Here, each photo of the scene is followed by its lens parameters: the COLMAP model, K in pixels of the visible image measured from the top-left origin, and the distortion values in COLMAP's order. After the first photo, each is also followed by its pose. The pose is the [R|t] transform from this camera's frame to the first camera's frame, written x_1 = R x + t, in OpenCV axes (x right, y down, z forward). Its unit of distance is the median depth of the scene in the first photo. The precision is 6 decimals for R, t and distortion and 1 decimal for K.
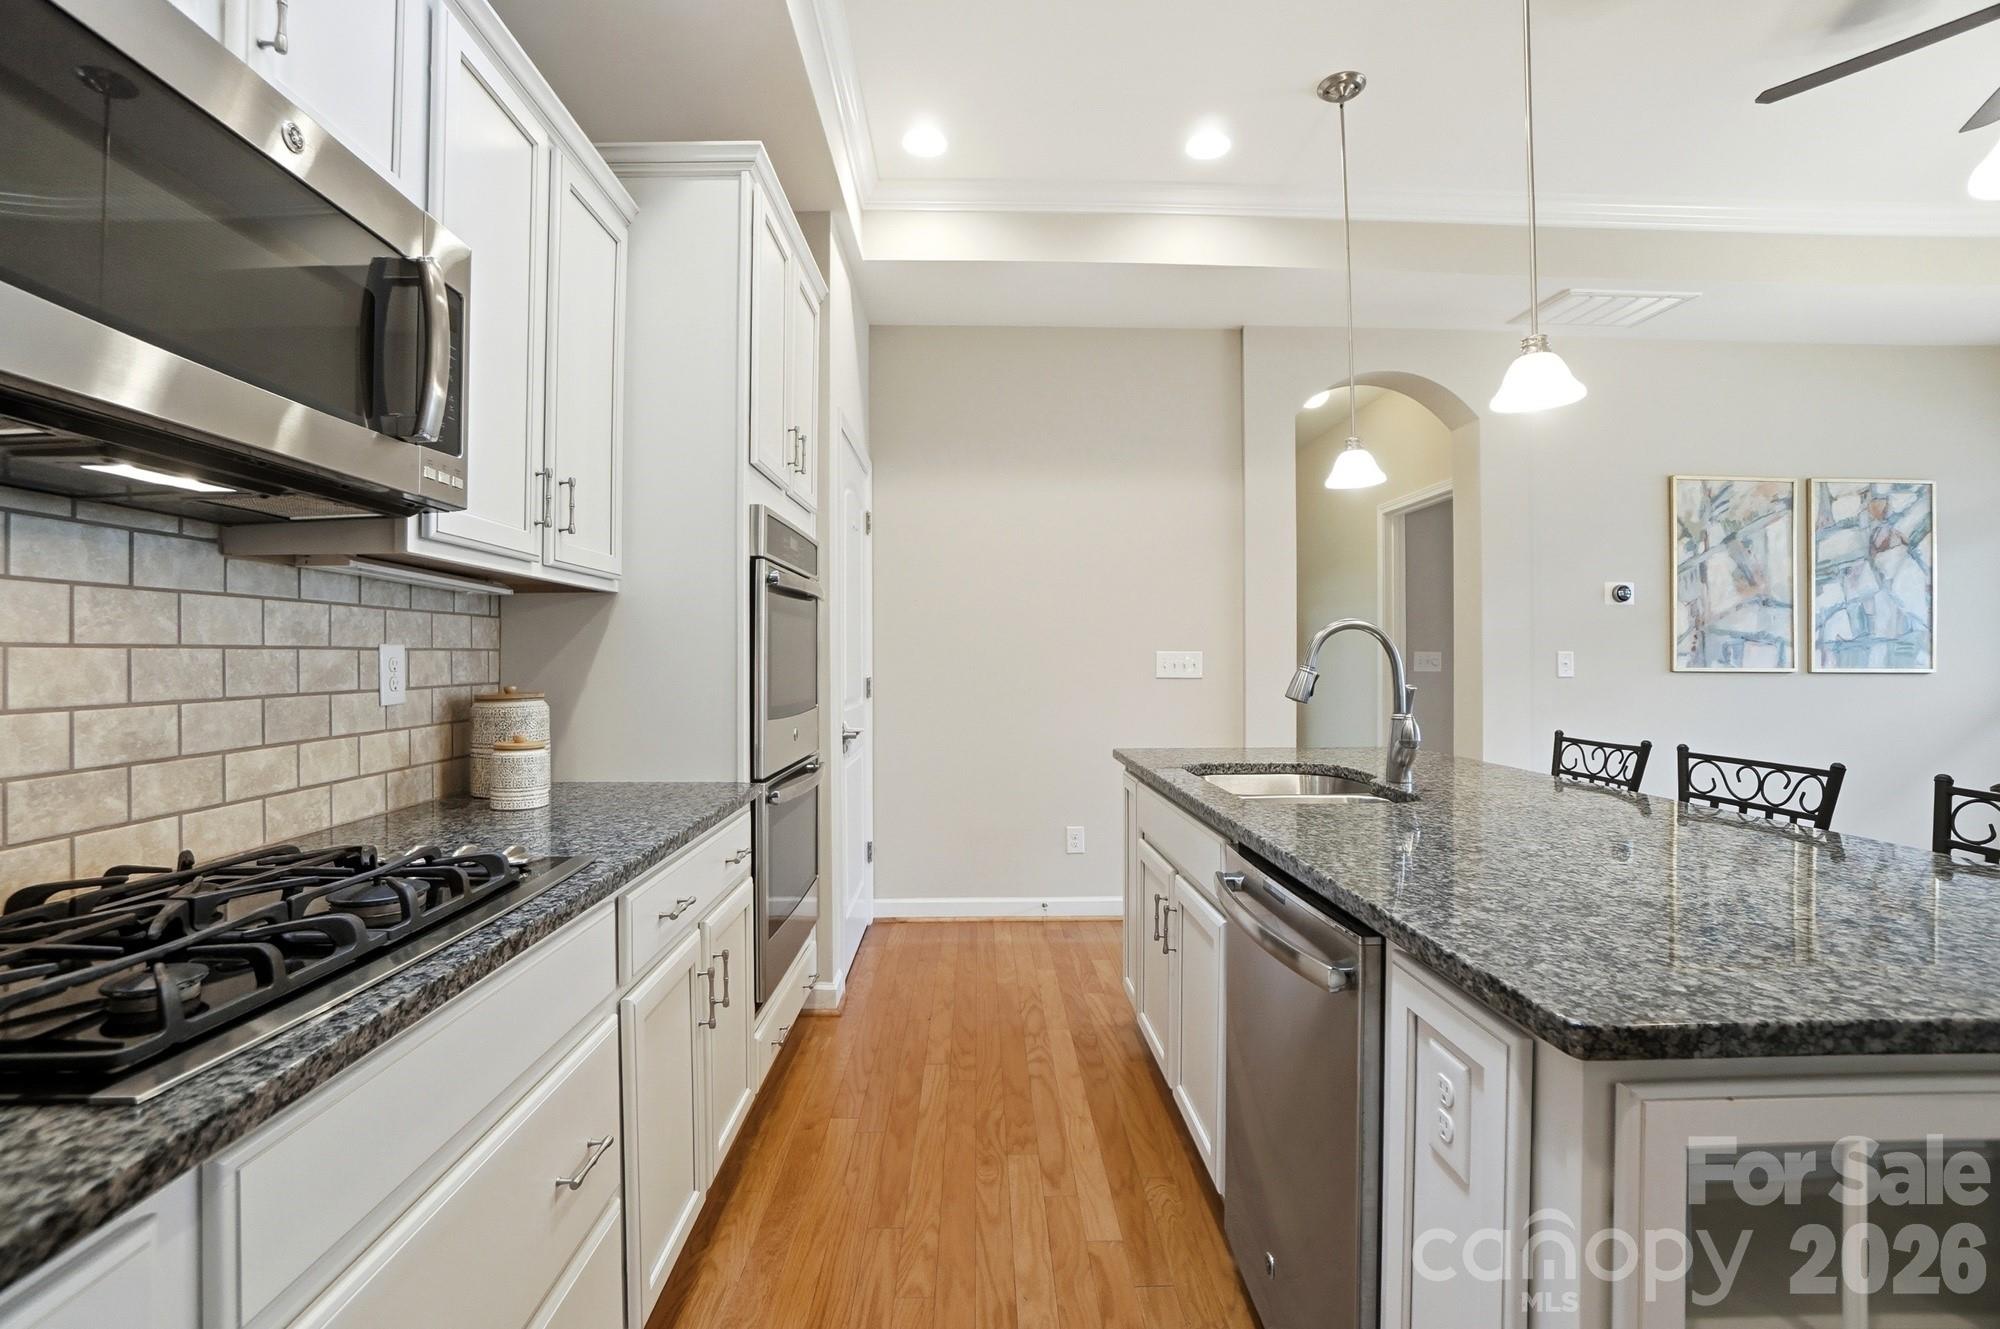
lens RADIAL K [[906.4, 0, 993.8], [0, 906.4, 665.9], [0, 0, 1]] dist [-0.067733, 0.021675]
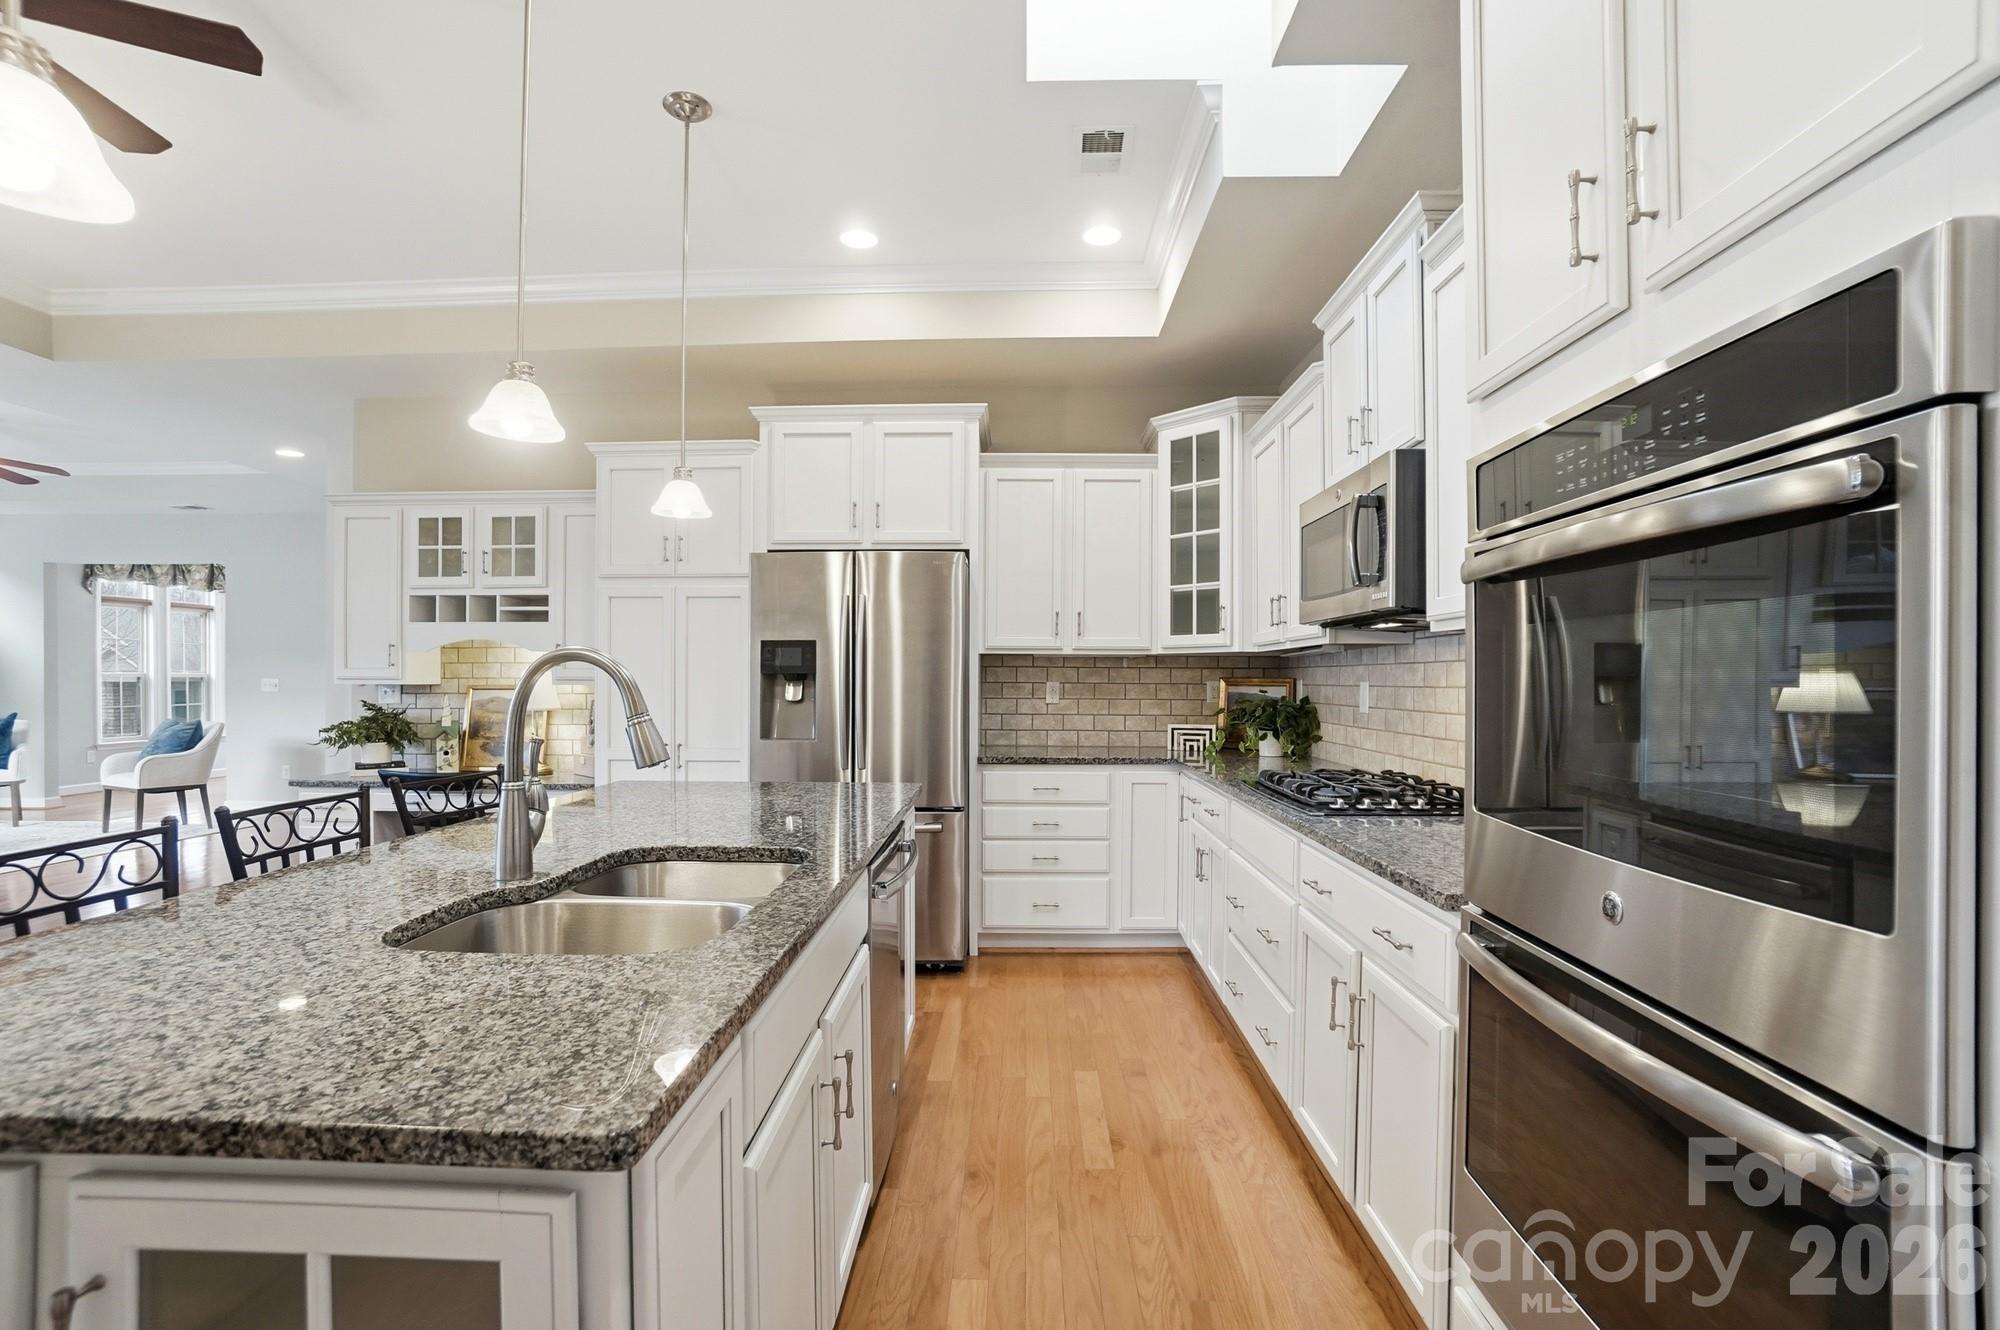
lens RADIAL K [[897.4, 0, 984.8], [0, 897.4, 684.0], [0, 0, 1]] dist [-0.061639, 0.023483]
pose [[-0.998494, -0.004144, 0.054698, 0.027677], [-0.003368, 0.999892, 0.014271, -0.015925], [-0.054752, 0.014066, -0.998401, 0.819825]]
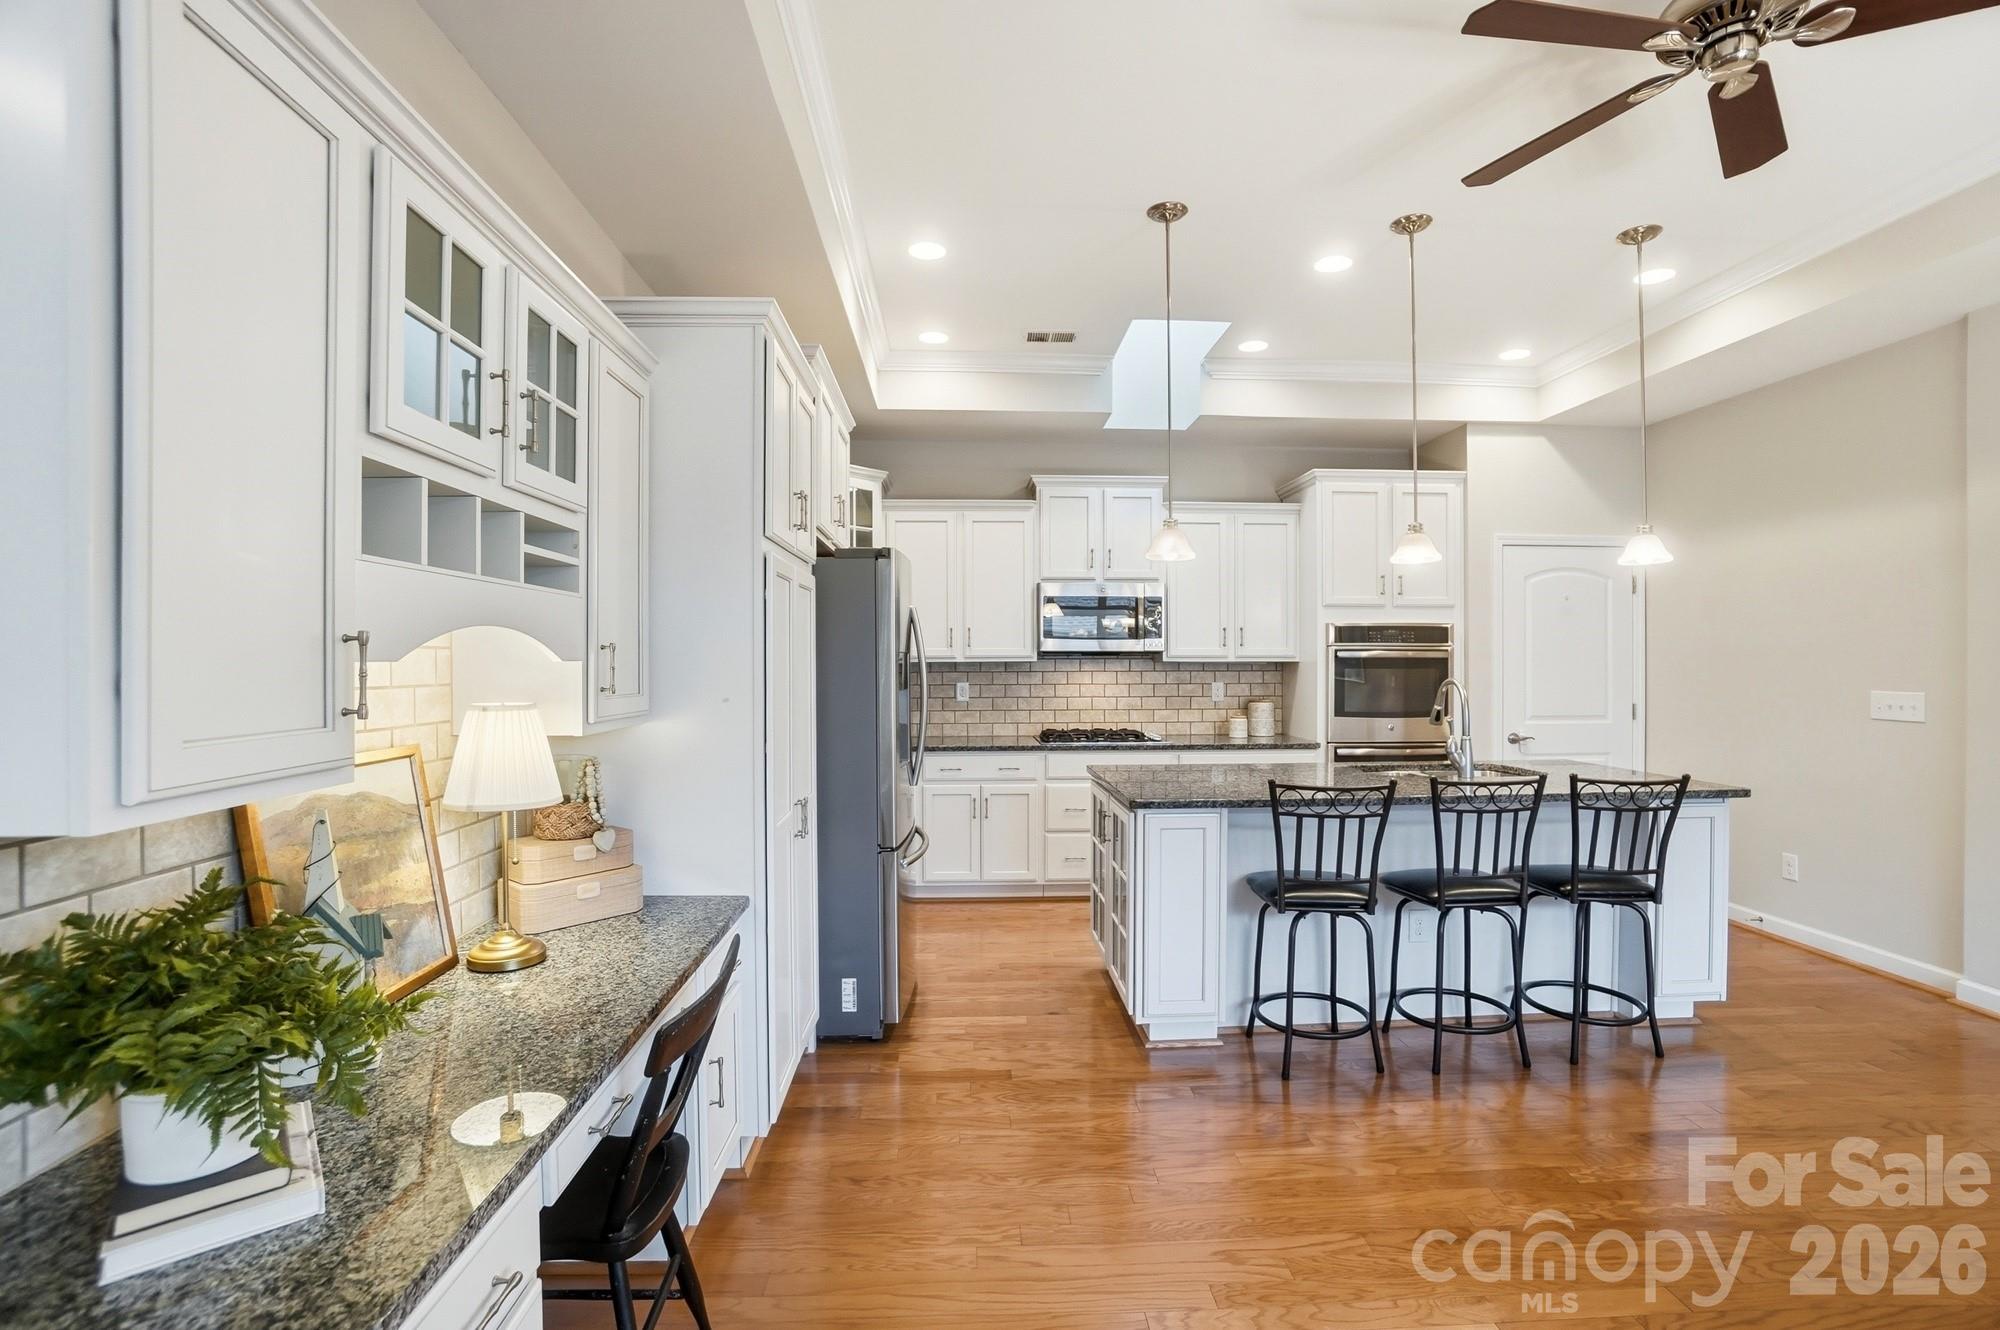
lens RADIAL K [[906.4, 0, 993.8], [0, 906.4, 666.4], [0, 0, 1]] dist [-0.067733, 0.021675]
pose [[0.021317, 0.005733, -0.999756, 1.019533], [-0.007172, 0.999959, 0.005581, -0.037606], [0.999747, 0.007051, 0.021357, 0.047511]]
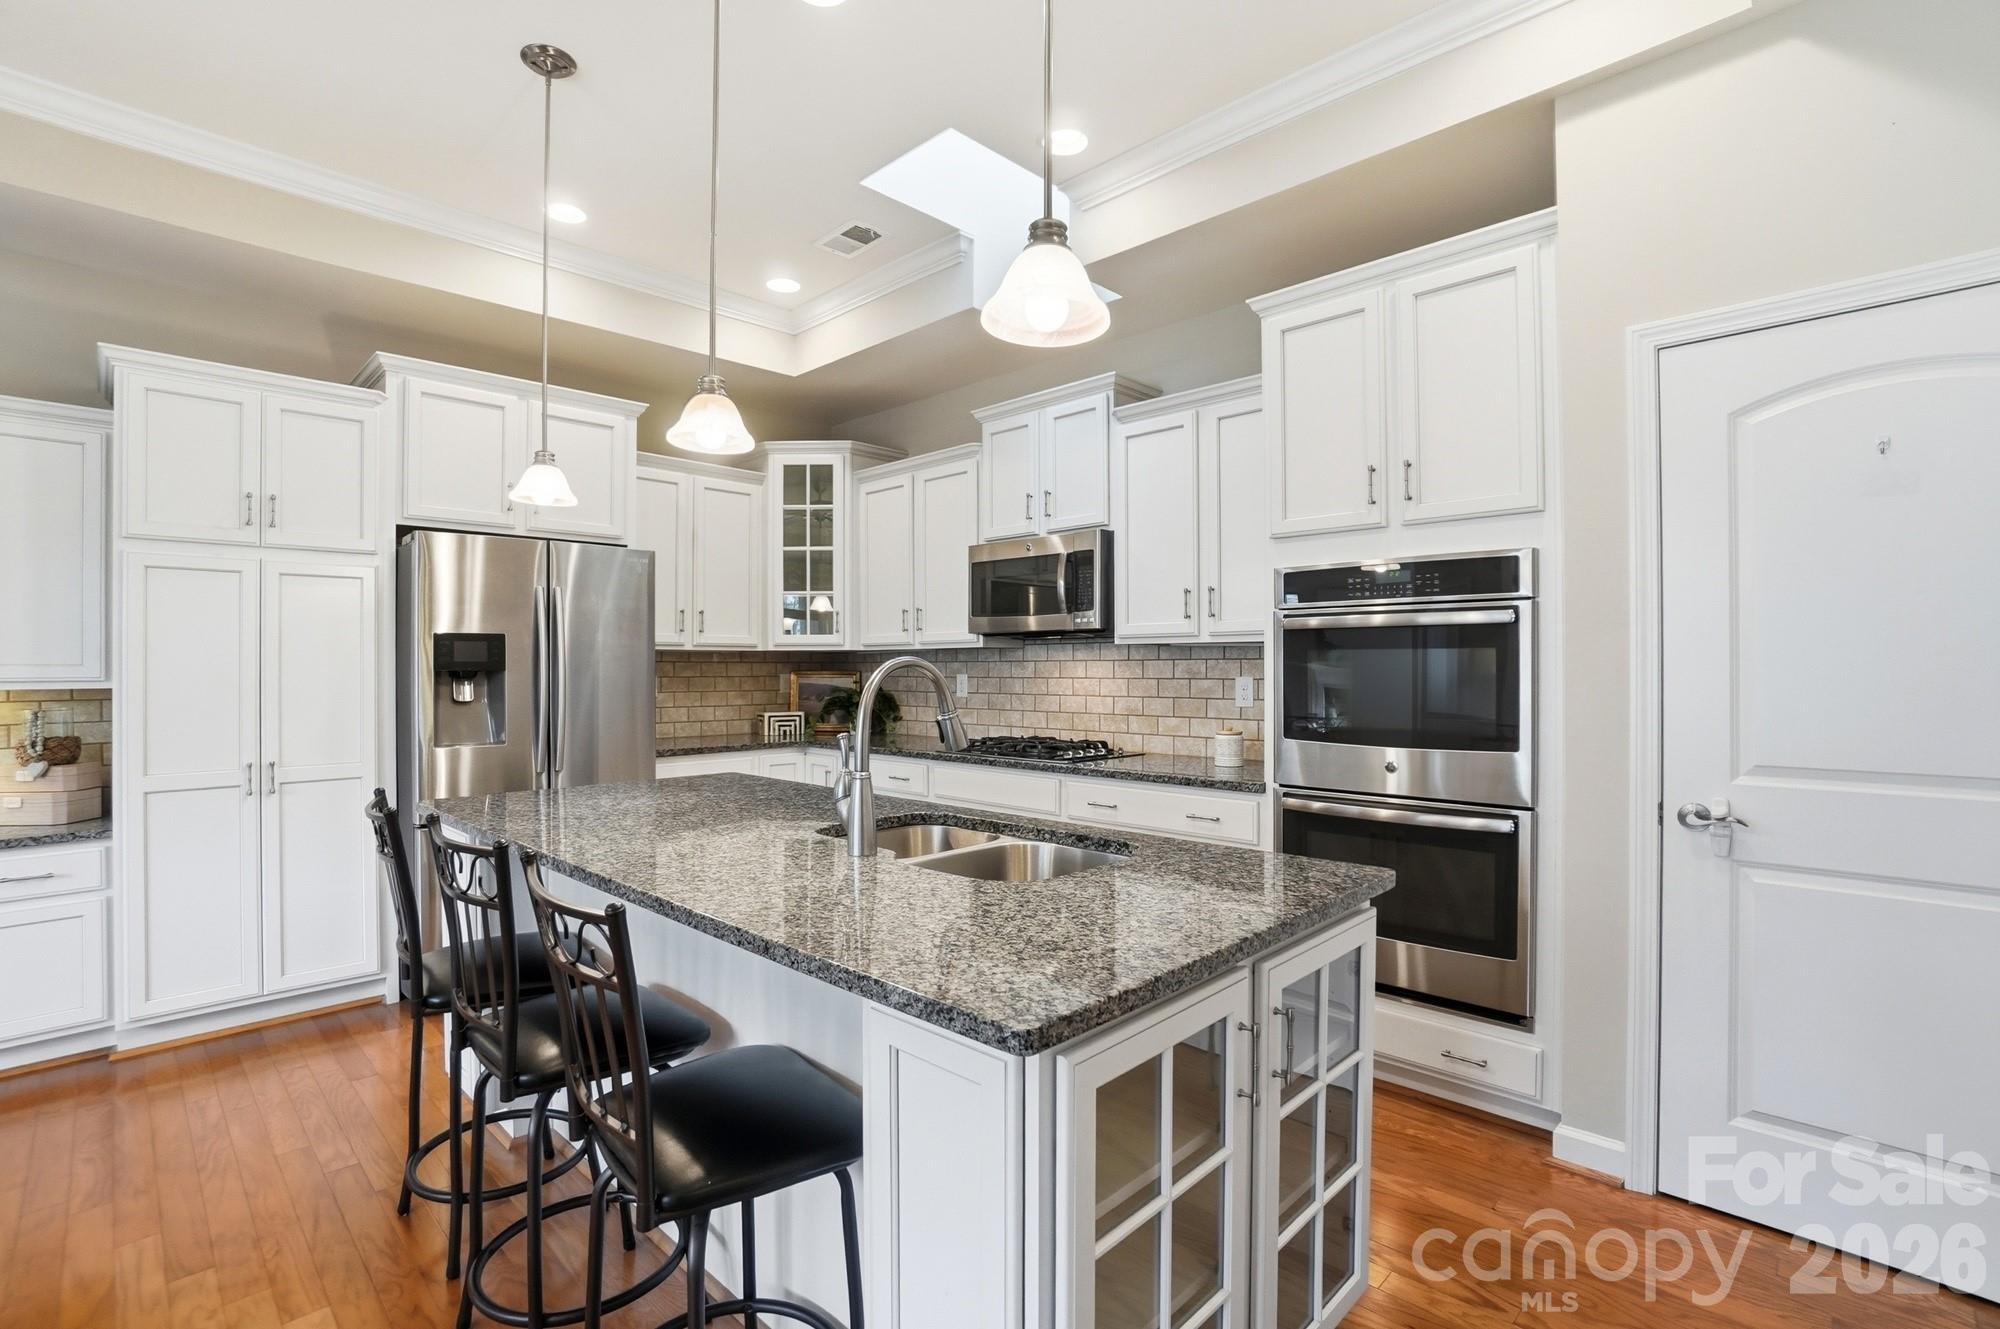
lens RADIAL K [[909.6, 0, 982.1], [0, 909.6, 665.4], [0, 0, 1]] dist [-0.065767, 0.025300]
pose [[-0.721269, -0.000741, -0.692655, 0.466432], [-0.004437, 0.999984, 0.003551, -0.022093], [0.692641, 0.005634, -0.721261, 0.822671]]
